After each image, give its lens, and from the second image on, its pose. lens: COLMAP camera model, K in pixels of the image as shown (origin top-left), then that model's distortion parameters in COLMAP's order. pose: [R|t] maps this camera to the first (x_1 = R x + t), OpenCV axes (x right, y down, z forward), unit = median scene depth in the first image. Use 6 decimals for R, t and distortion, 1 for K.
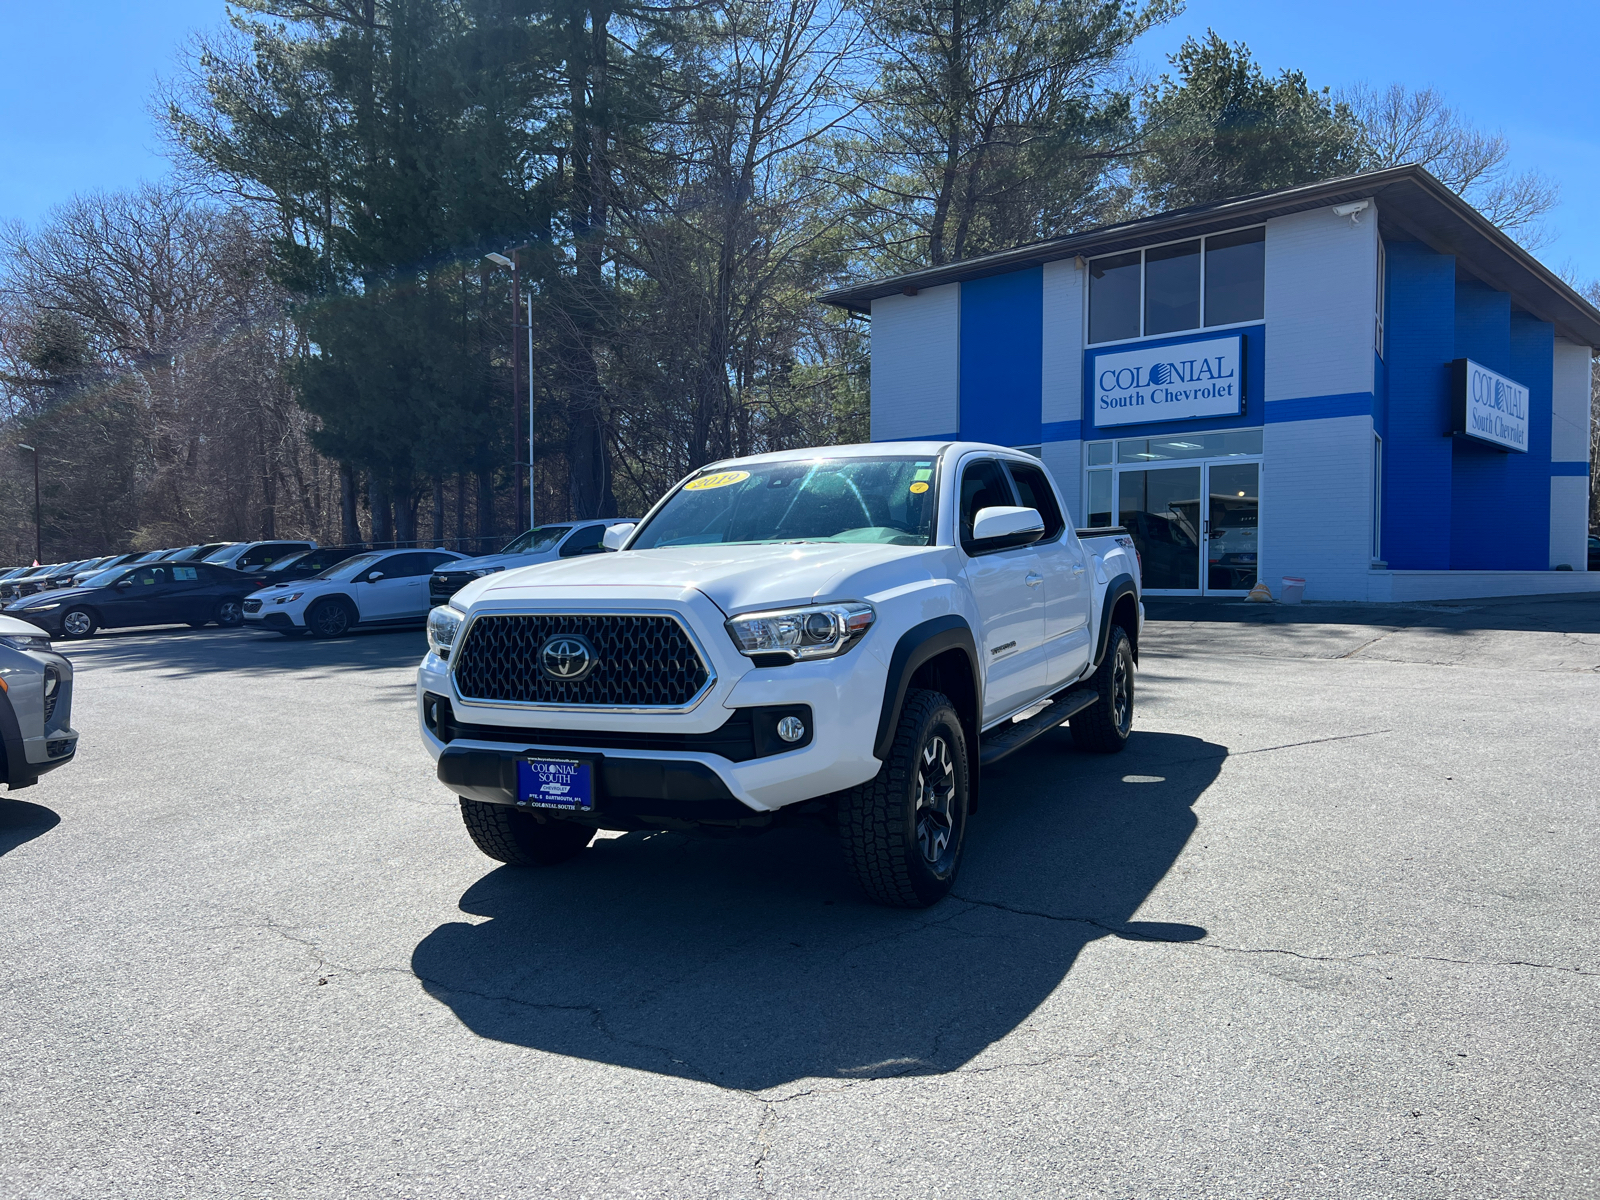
lens RADIAL K [[1211.2, 0, 791.2], [0, 1211.2, 604.7], [0, 0, 1]] dist [0.048744, -0.055202]
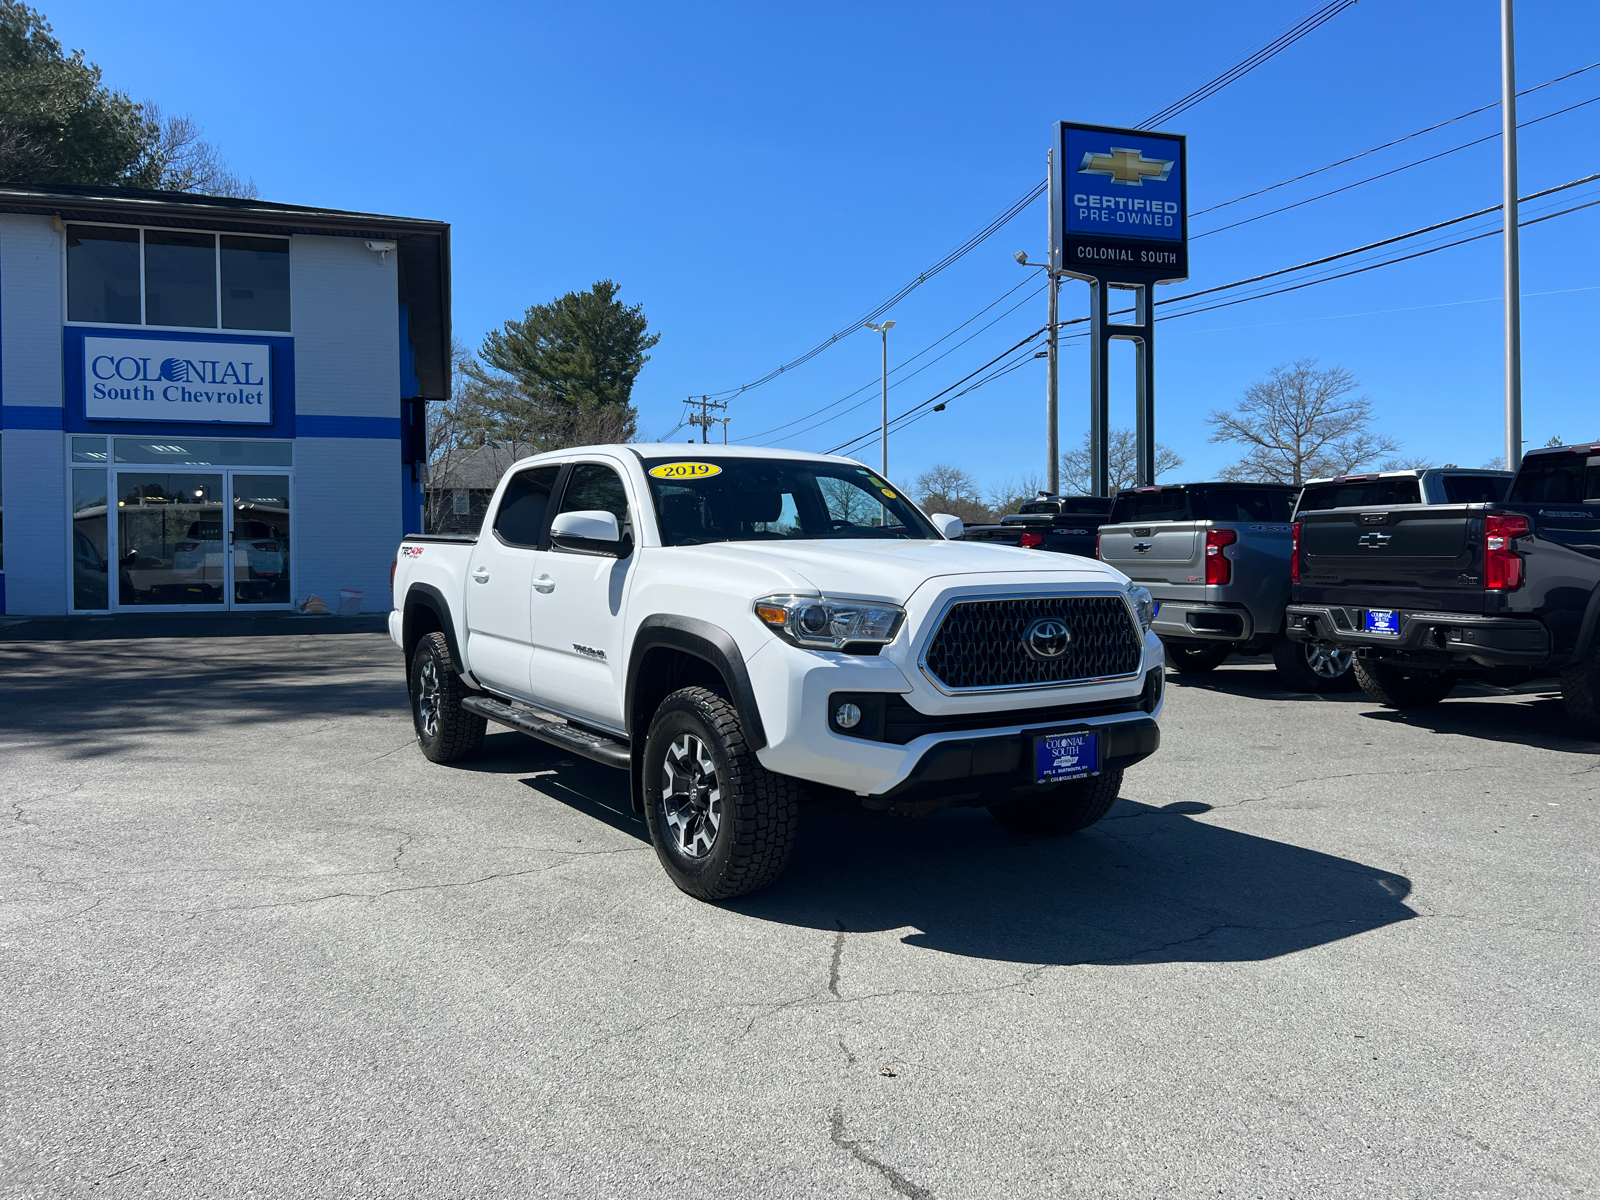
lens RADIAL K [[1211.2, 0, 807.8], [0, 1211.2, 574.7], [0, 0, 1]] dist [0.048744, -0.055202]
pose [[0.506045, 0.005204, 0.862492, -0.941626], [0.031042, 0.999224, -0.024243, 0.005277], [-0.861948, 0.039042, 0.505490, 0.499716]]
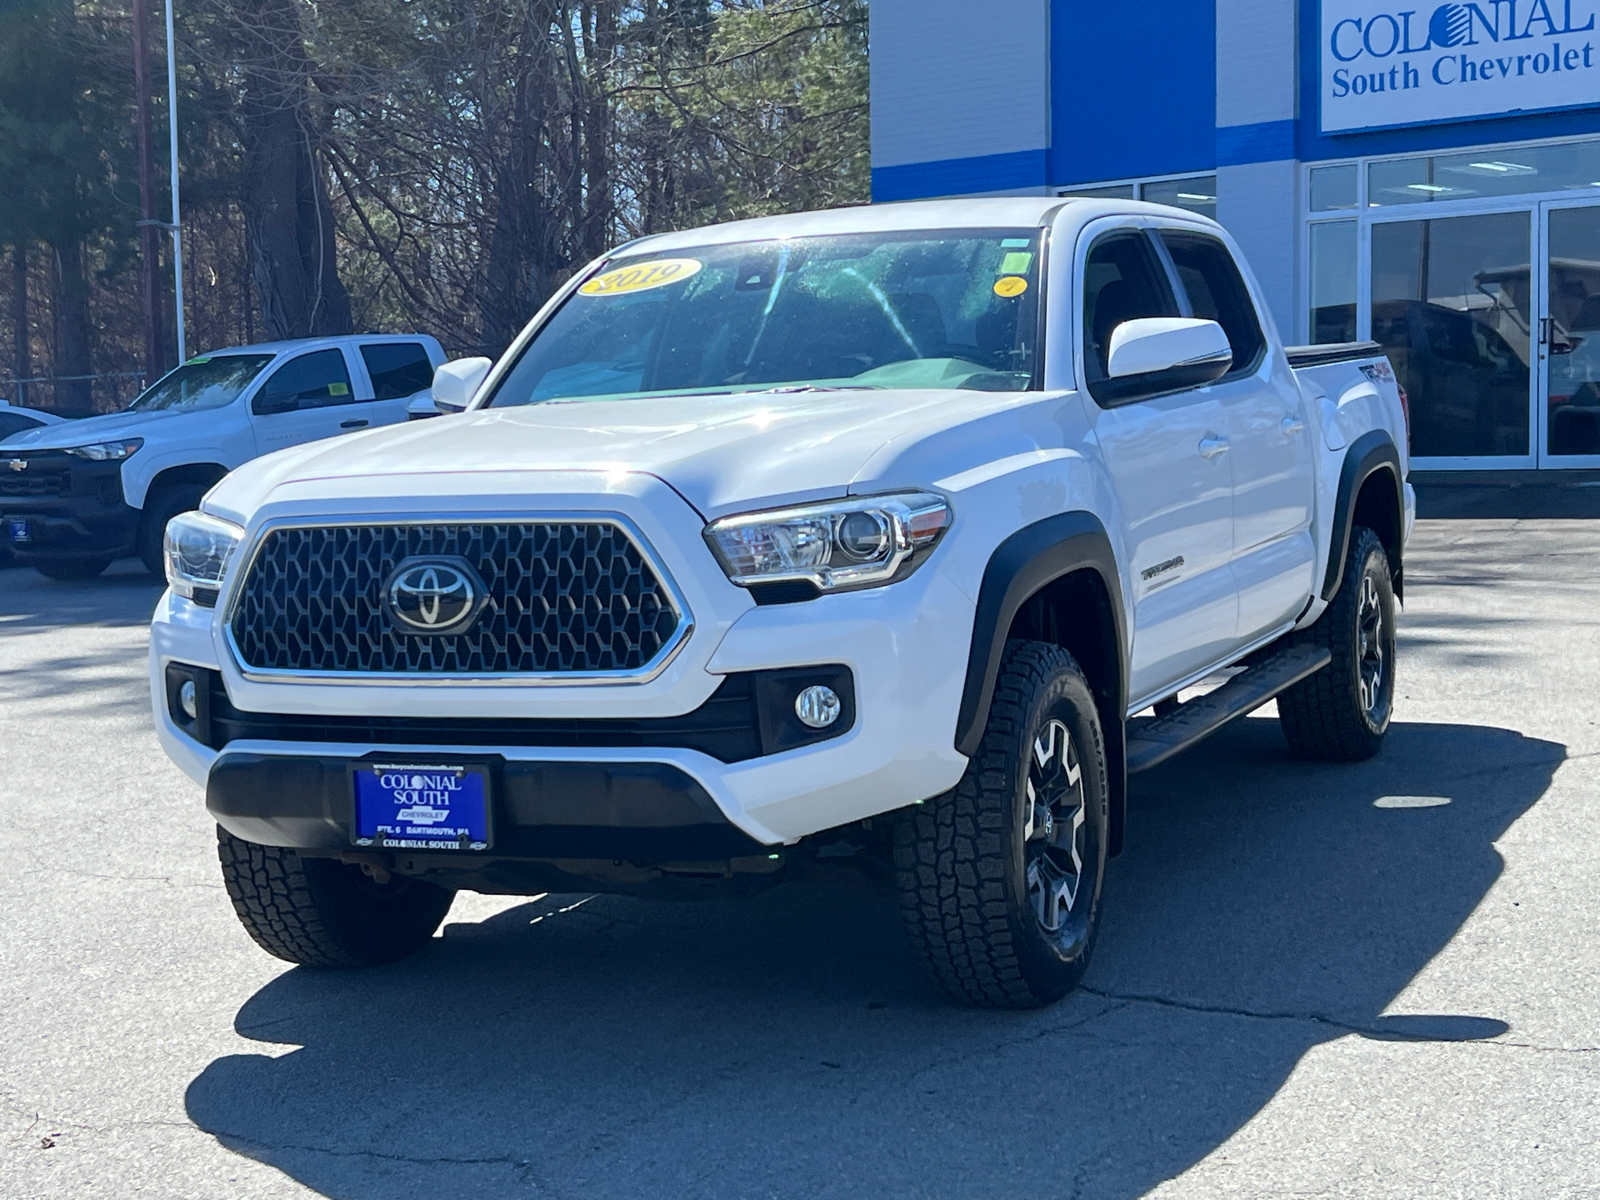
lens RADIAL K [[2547.0, 0, 784.5], [0, 2547.0, 614.9], [0, 0, 1]] dist [0.051476, 0.000000]
pose [[0.999150, -0.022088, 0.034806, -0.044924], [0.020552, 0.998825, 0.043880, 0.001626], [-0.035734, -0.043127, 0.998430, -0.190982]]
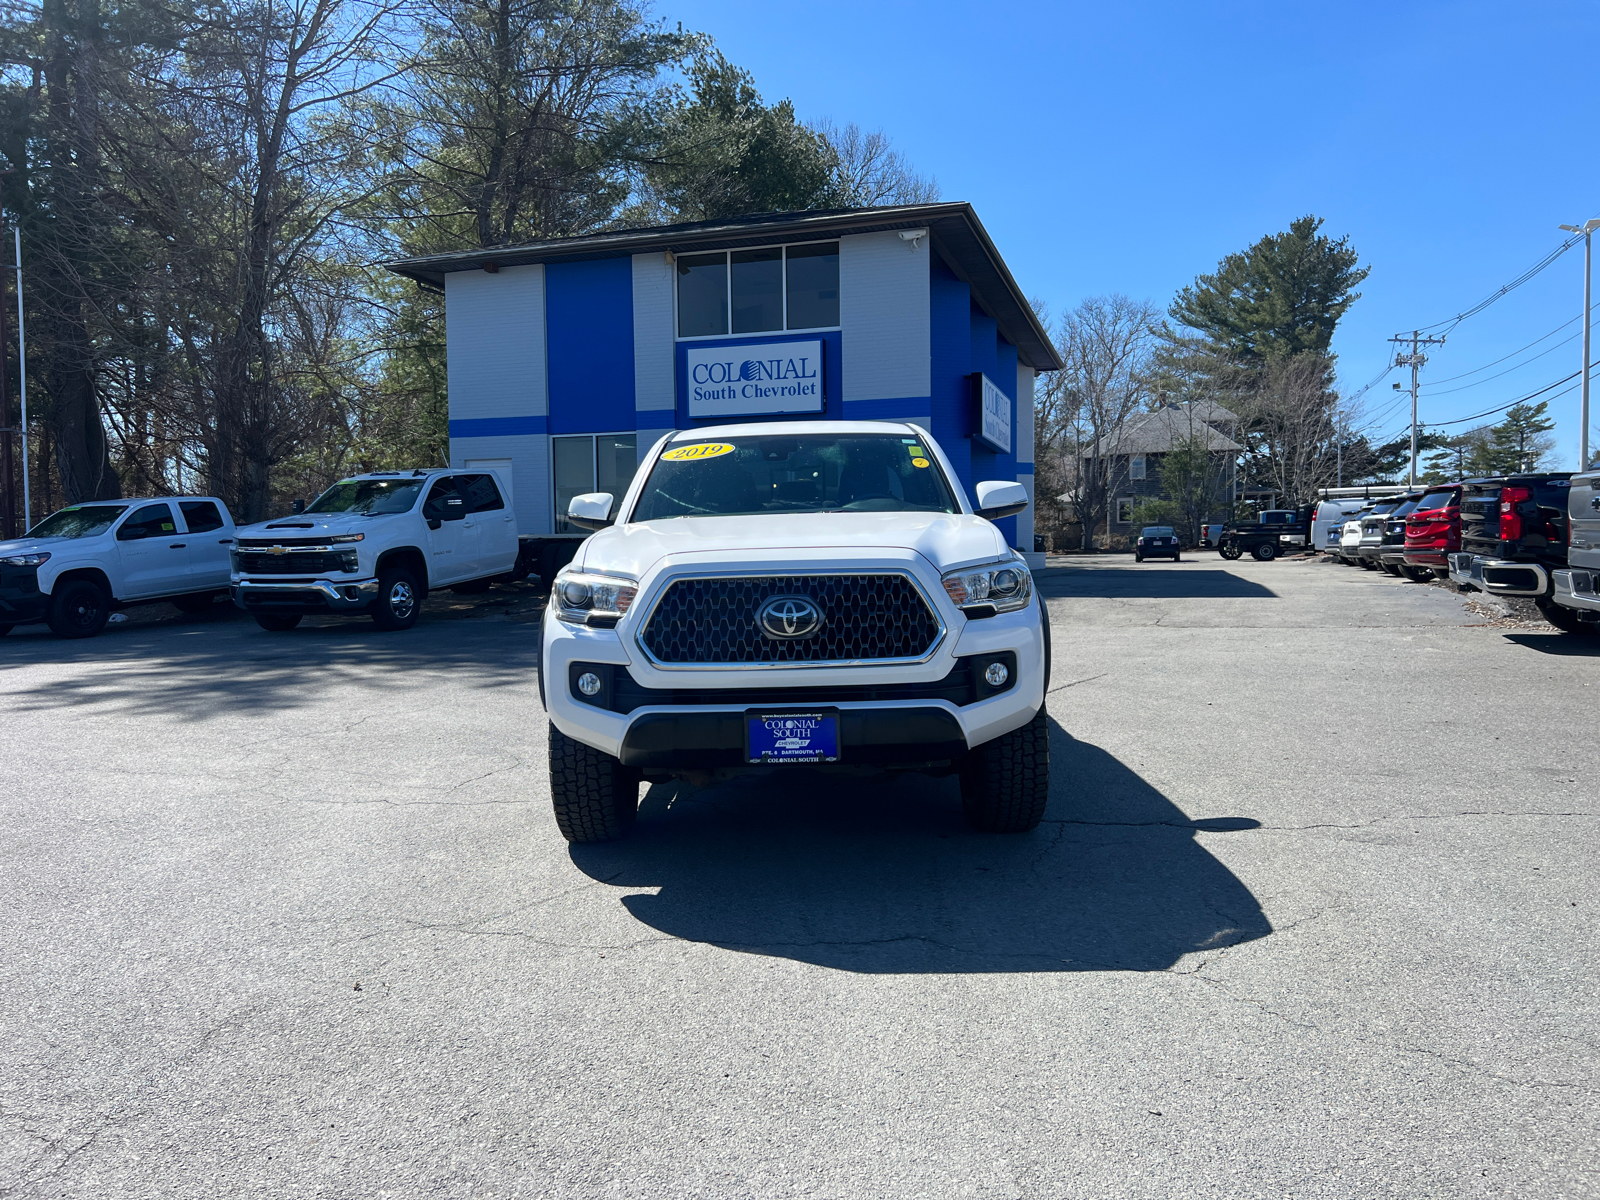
lens RADIAL K [[1211.2, 0, 795.1], [0, 1211.2, 600.9], [0, 0, 1]] dist [0.048744, -0.055202]
pose [[0.902322, -0.024160, 0.430385, -0.484621], [0.021715, 0.999708, 0.010595, 0.014990], [-0.430515, -0.000214, 0.902583, 0.055584]]
